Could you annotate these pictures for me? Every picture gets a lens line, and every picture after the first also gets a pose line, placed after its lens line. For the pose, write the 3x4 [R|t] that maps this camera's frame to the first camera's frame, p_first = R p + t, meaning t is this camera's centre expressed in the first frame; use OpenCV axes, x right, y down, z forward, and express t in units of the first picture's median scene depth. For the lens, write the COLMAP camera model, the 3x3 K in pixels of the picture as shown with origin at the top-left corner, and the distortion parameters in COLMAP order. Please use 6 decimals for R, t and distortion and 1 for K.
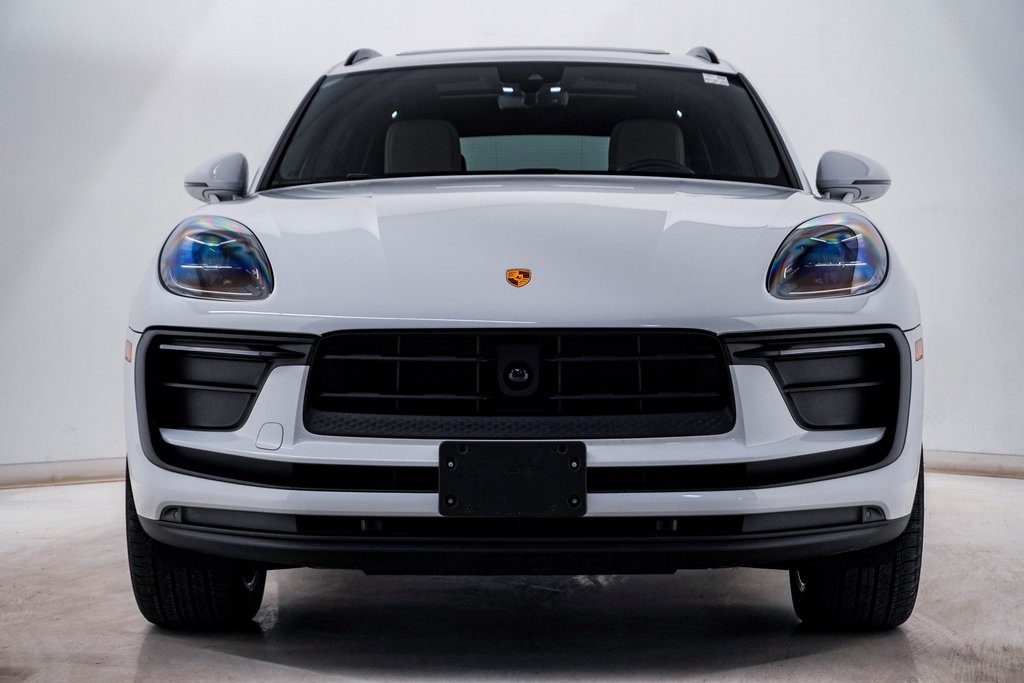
lens RADIAL K [[2117.9, 0, 509.1], [0, 2117.9, 339.3], [0, 0, 1]] dist [0.074163, 0.000000]
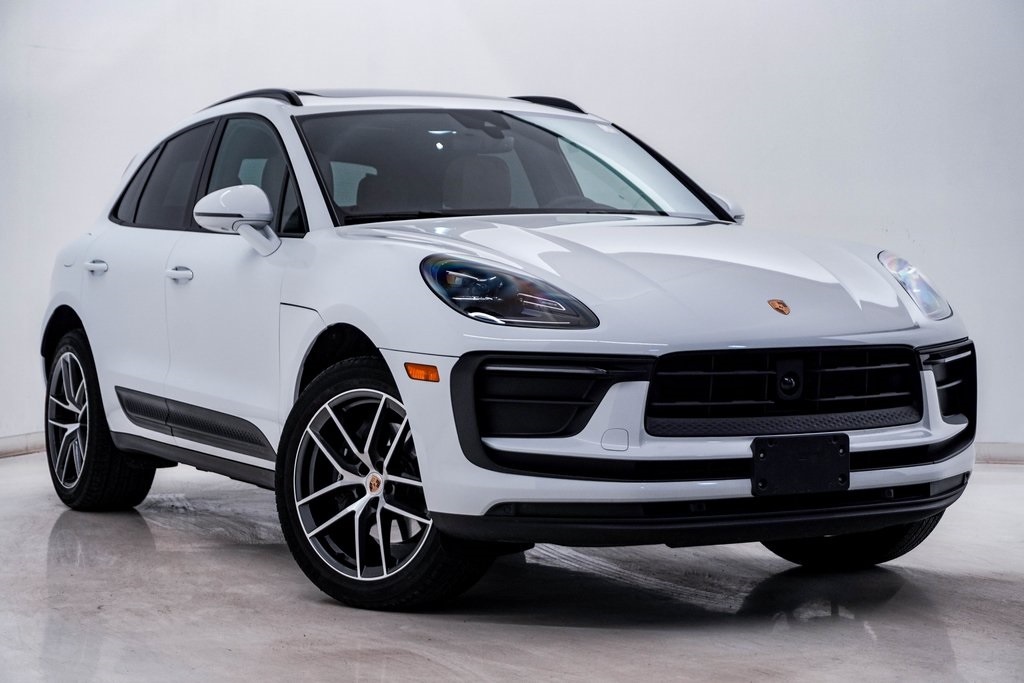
lens RADIAL K [[2117.9, 0, 515.2], [0, 2117.9, 345.6], [0, 0, 1]] dist [0.074163, 0.000000]
pose [[0.874402, -0.023488, 0.484634, -0.761924], [0.017138, 0.999699, 0.017530, -0.031163], [-0.484900, -0.007022, 0.874541, -0.039671]]
